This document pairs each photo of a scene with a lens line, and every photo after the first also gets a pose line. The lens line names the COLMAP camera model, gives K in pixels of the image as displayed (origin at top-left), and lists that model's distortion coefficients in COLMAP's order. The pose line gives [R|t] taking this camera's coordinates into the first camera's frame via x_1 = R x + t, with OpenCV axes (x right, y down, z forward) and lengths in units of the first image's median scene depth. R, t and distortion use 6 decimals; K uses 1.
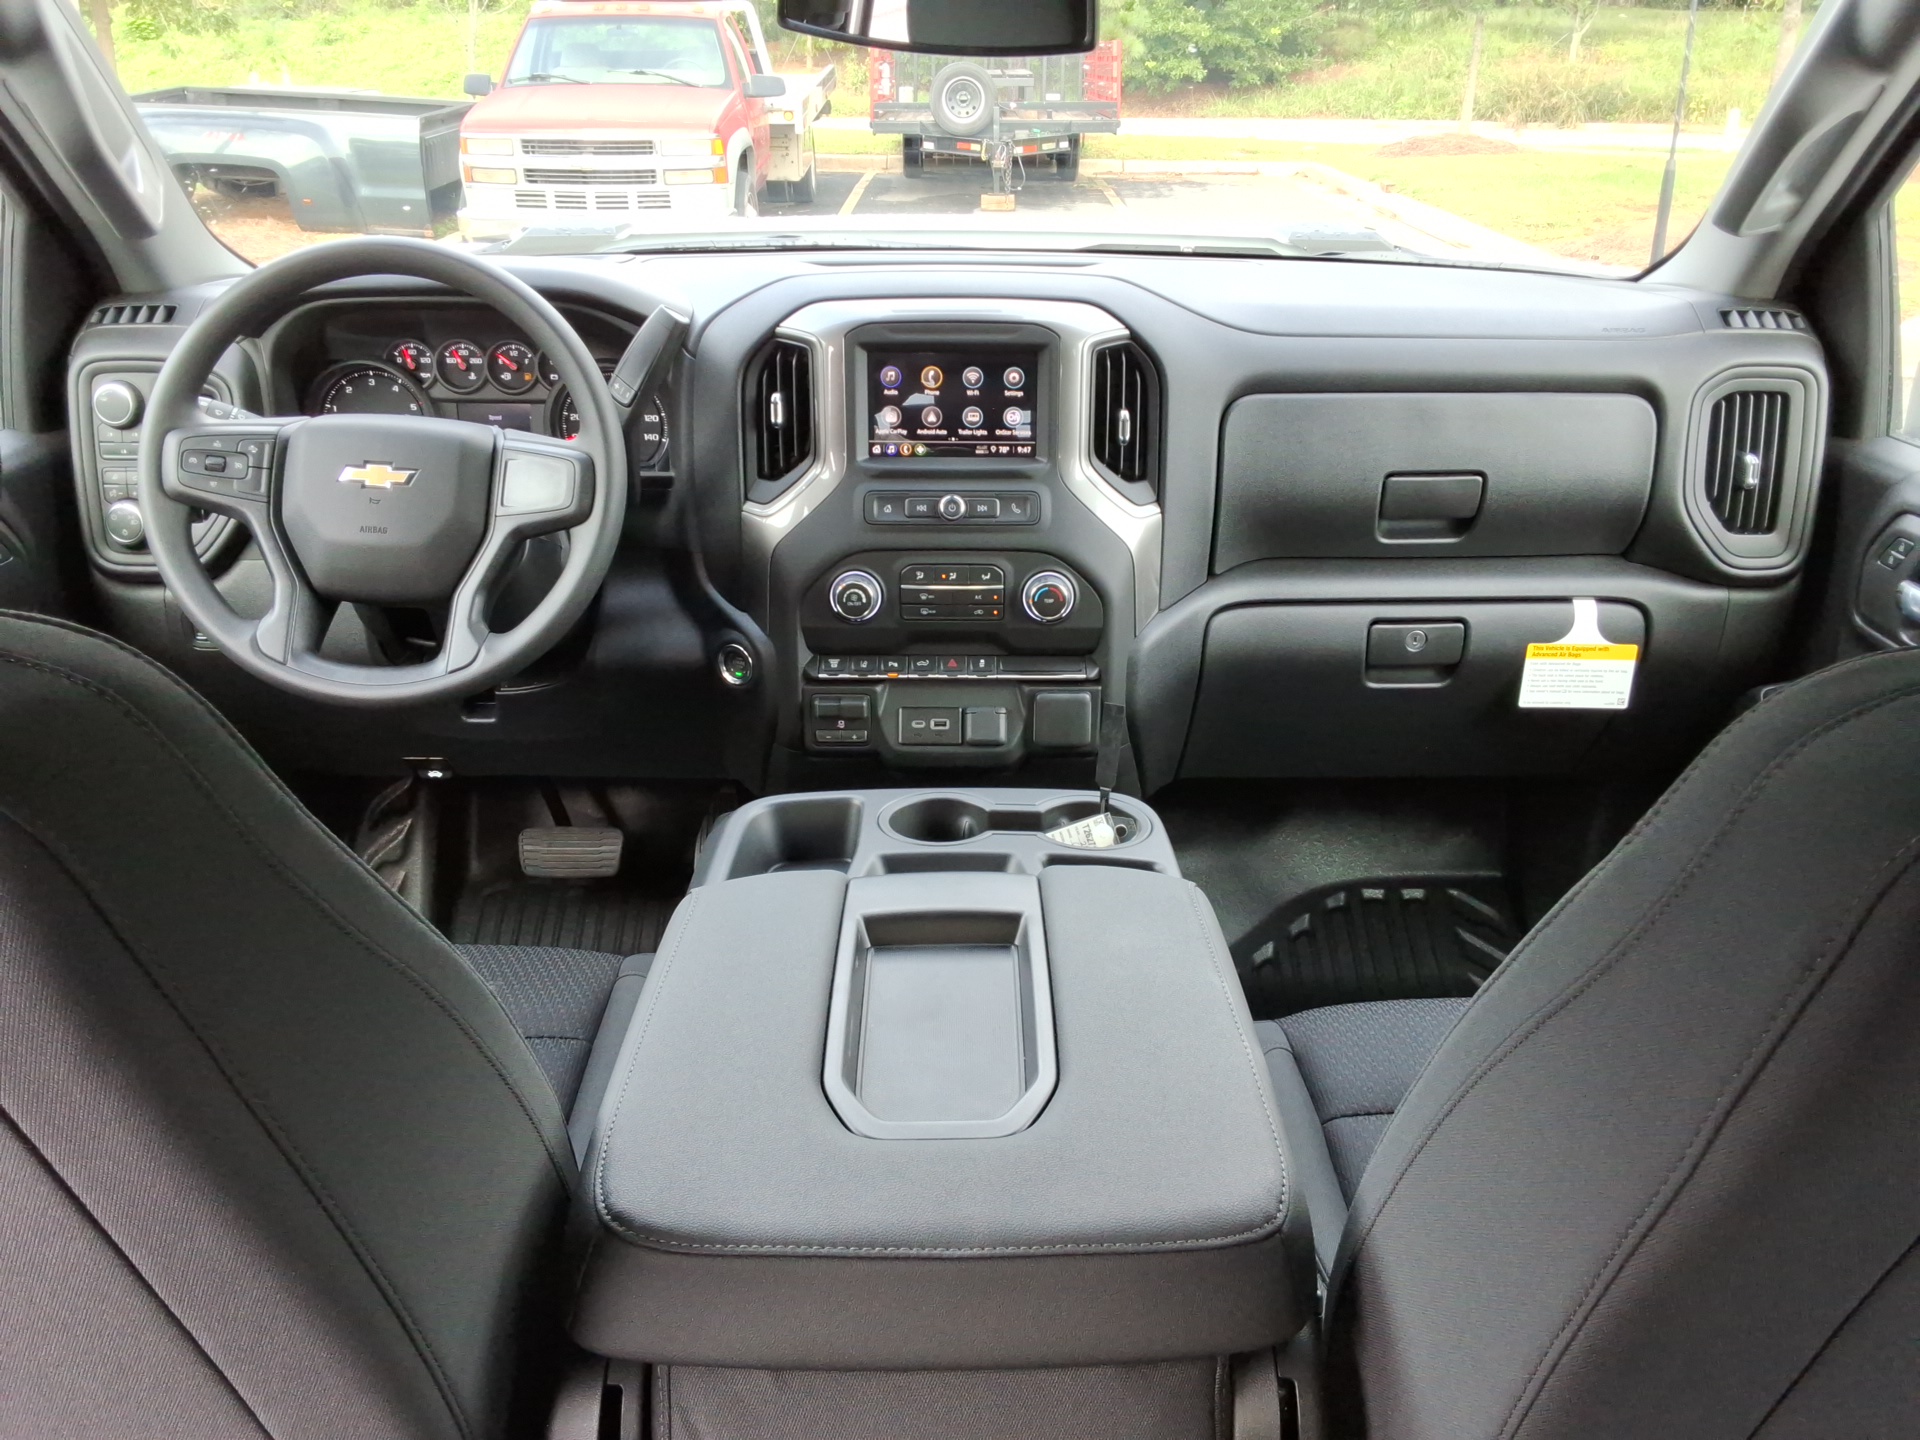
lens RADIAL K [[1539.9, 0, 975.3], [0, 1539.9, 693.6], [0, 0, 1]] dist [0.109786, -0.170118]
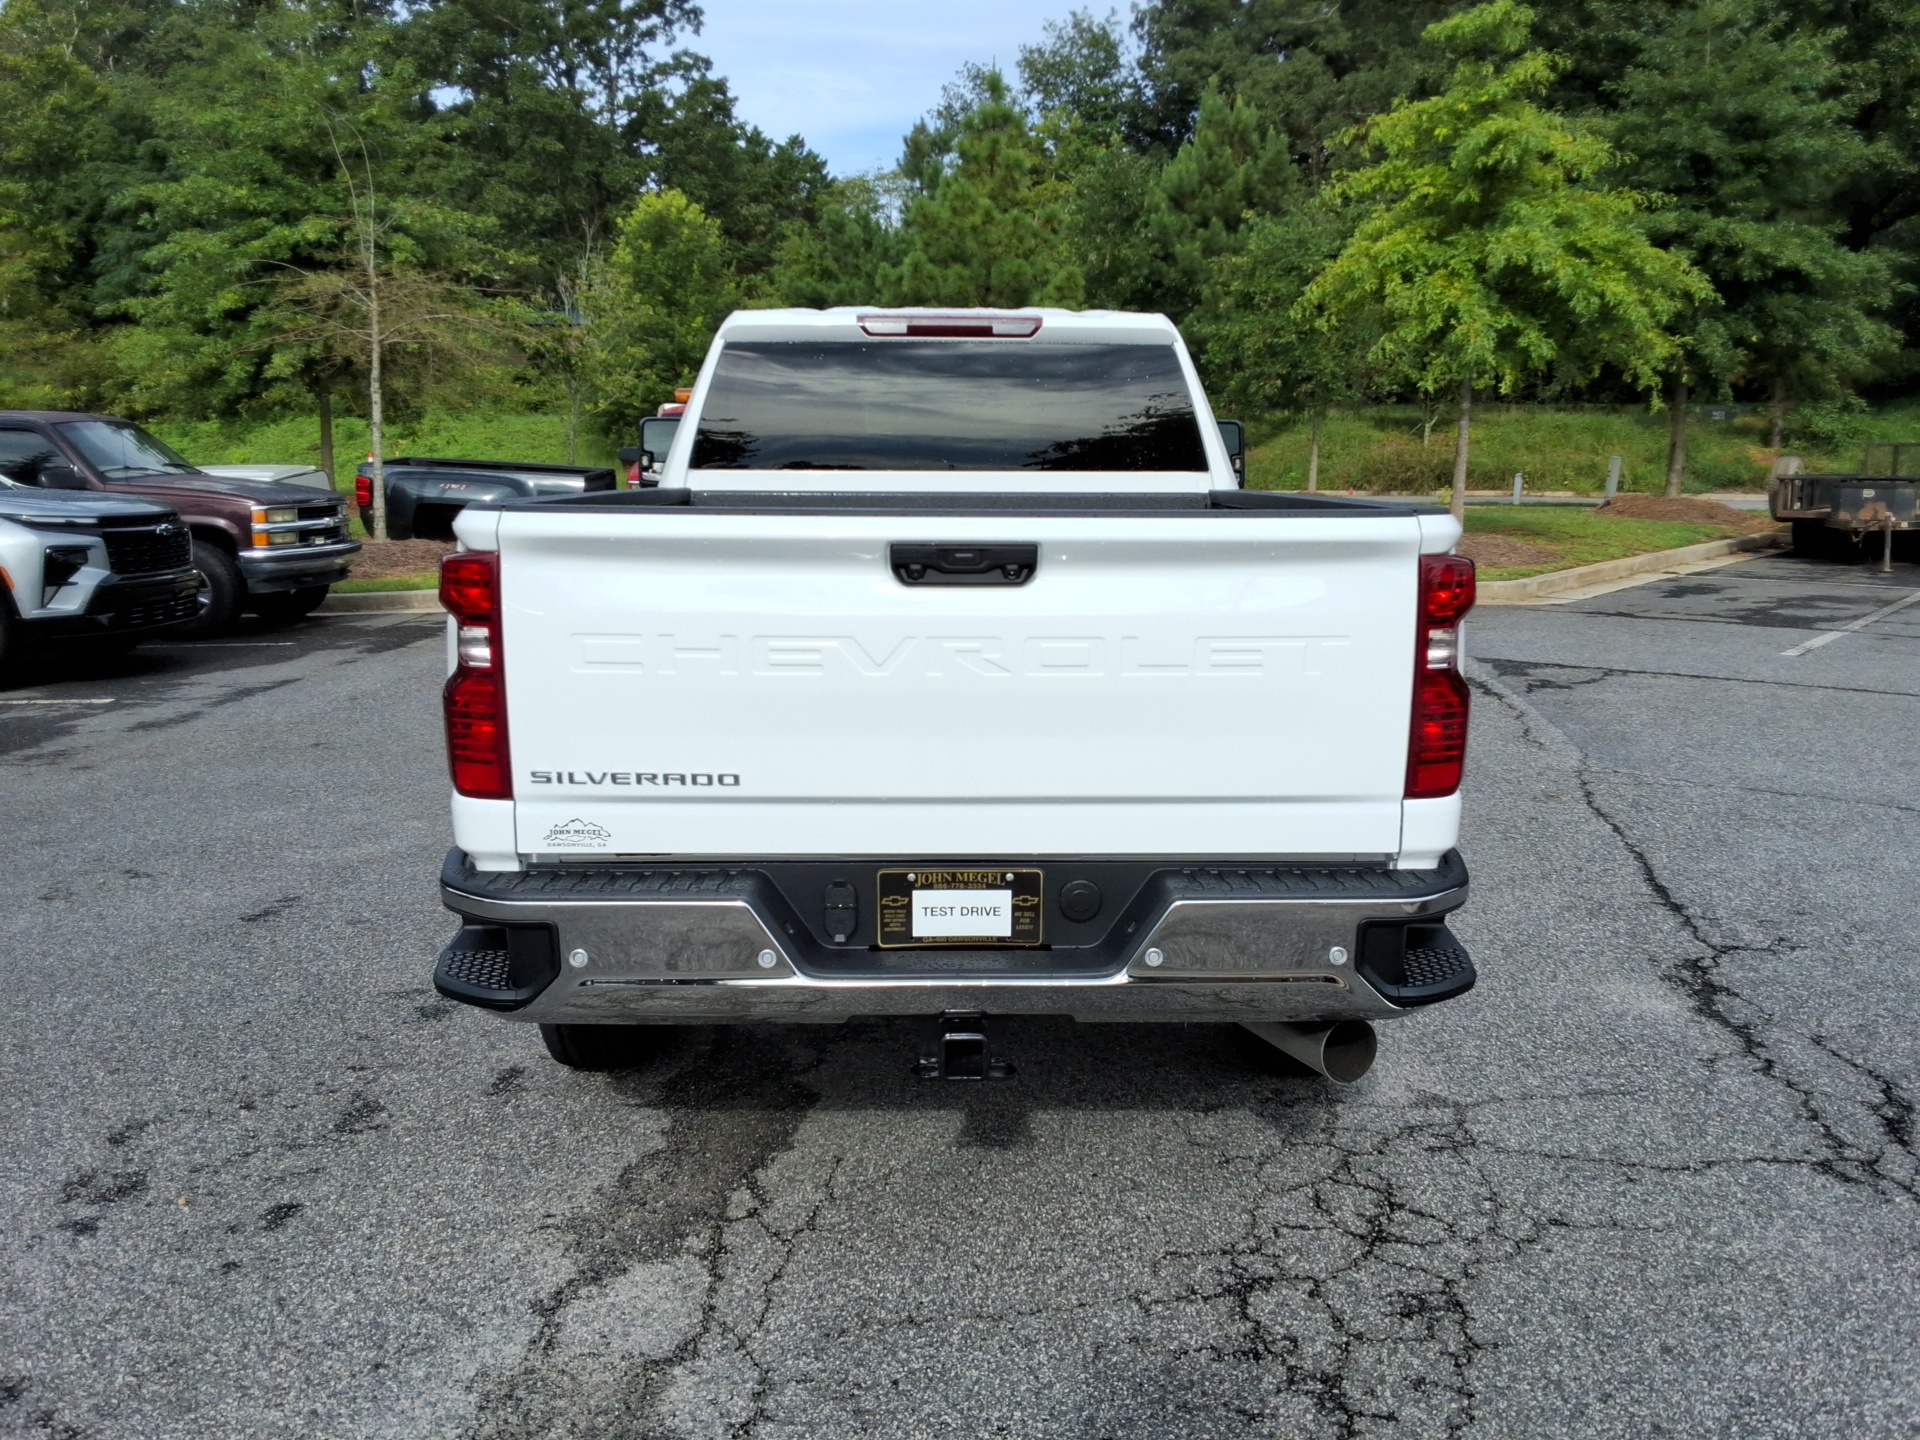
lens RADIAL K [[1522.9, 0, 974.9], [0, 1522.9, 705.0], [0, 0, 1]] dist [0.135821, -0.227193]
pose [[0.999829, -0.009189, 0.016056, -0.011389], [0.012514, 0.975156, -0.221163, 1.503969], [-0.013625, 0.221326, 0.975105, -3.365073]]
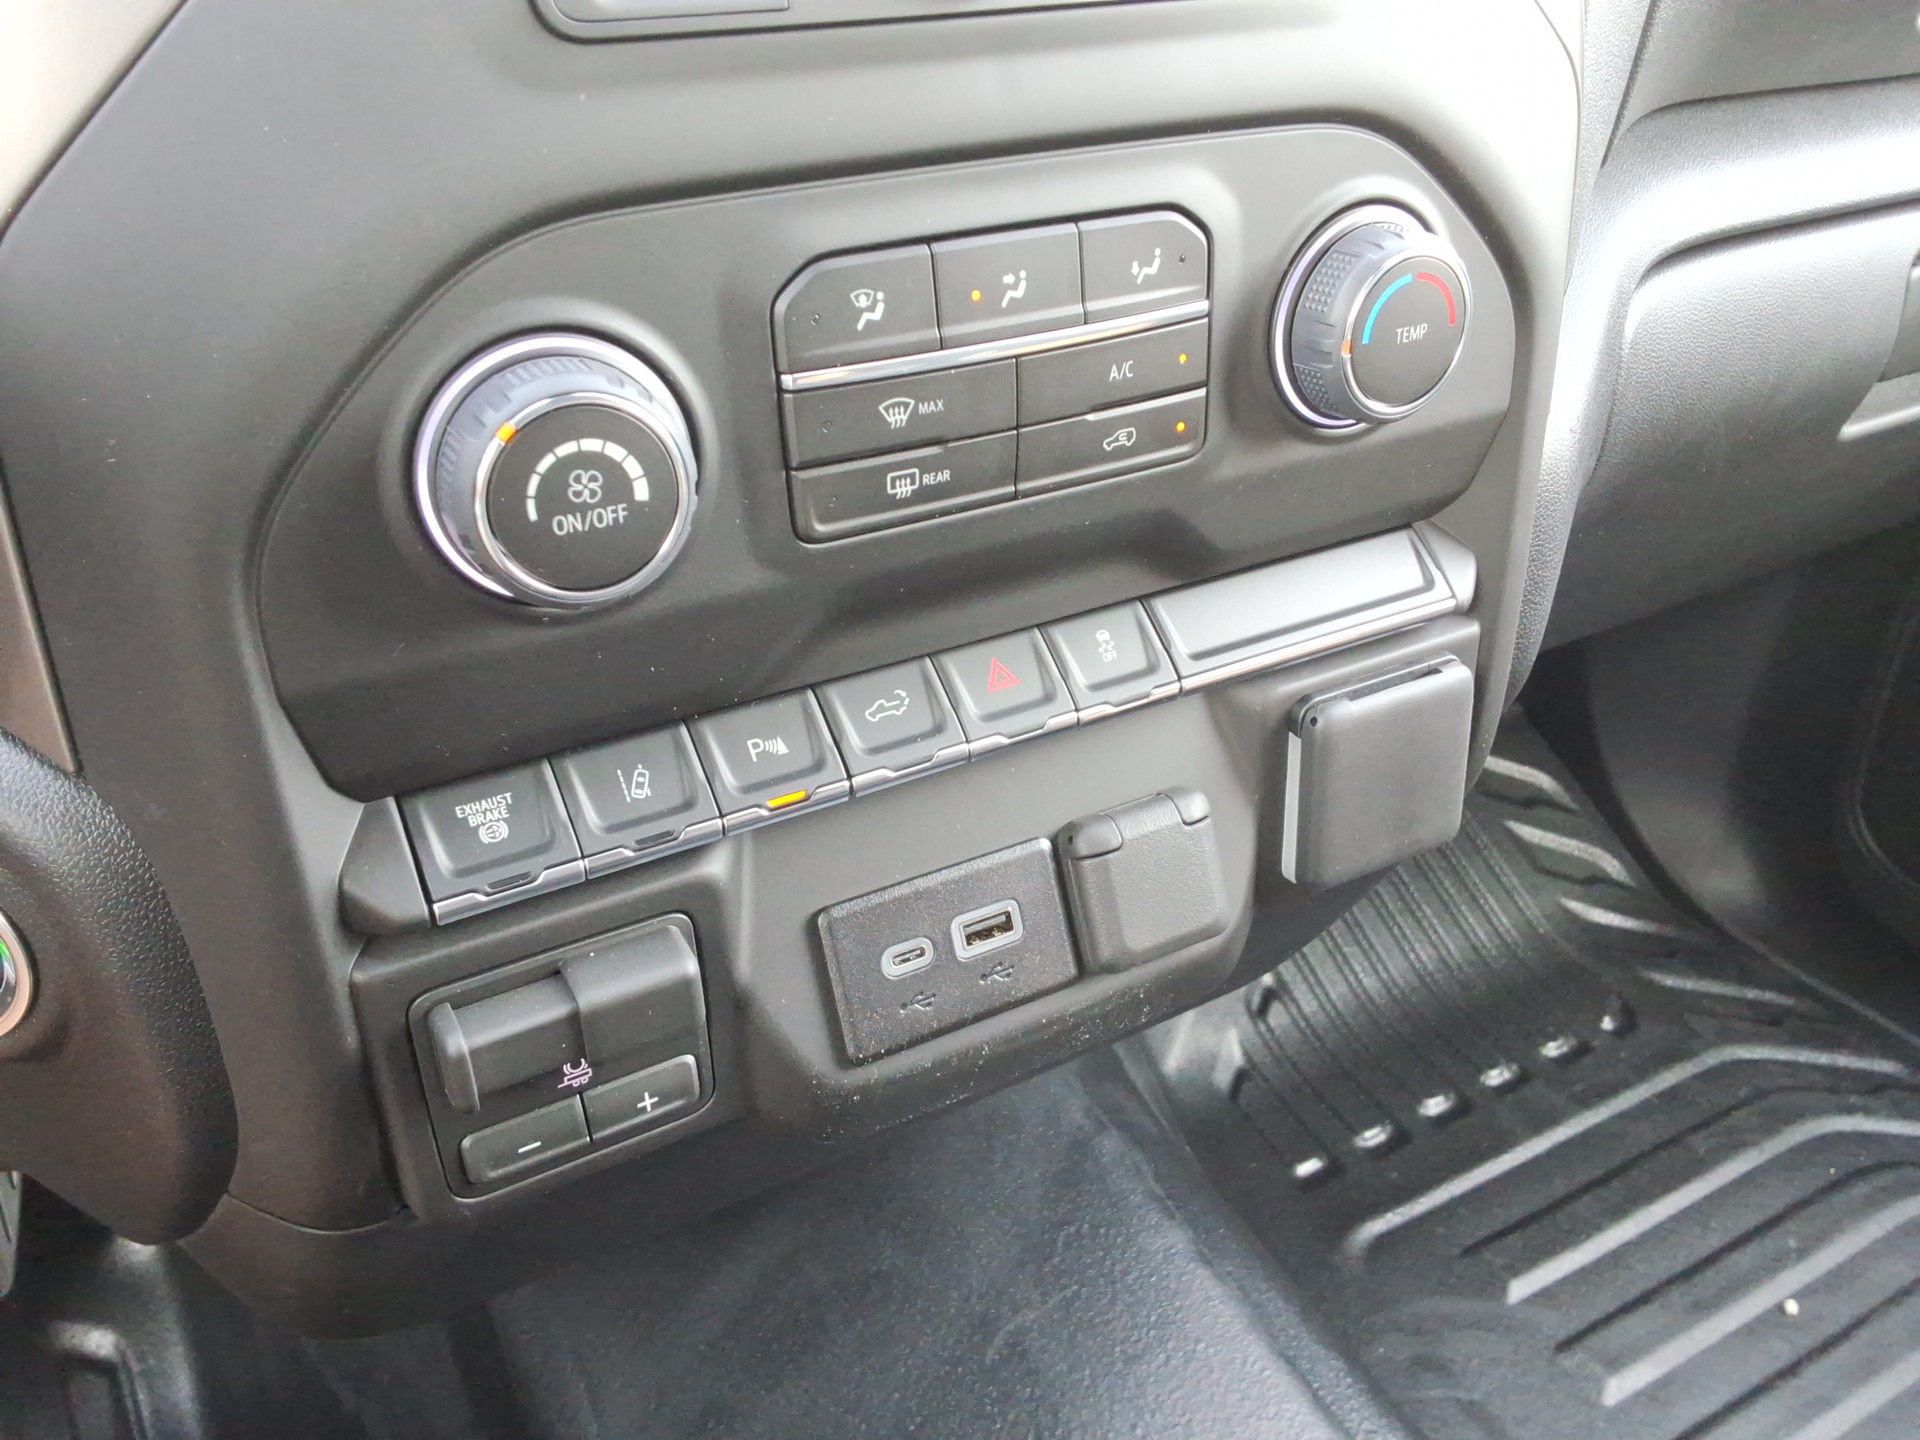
lens RADIAL K [[1539.9, 0, 975.3], [0, 1539.9, 693.6], [0, 0, 1]] dist [0.109786, -0.170118]
pose [[0.875753, -0.249074, 0.413543, -0.115215], [0.173411, 0.961755, 0.212028, -0.067049], [-0.450538, -0.113971, 0.885452, 0.791244]]
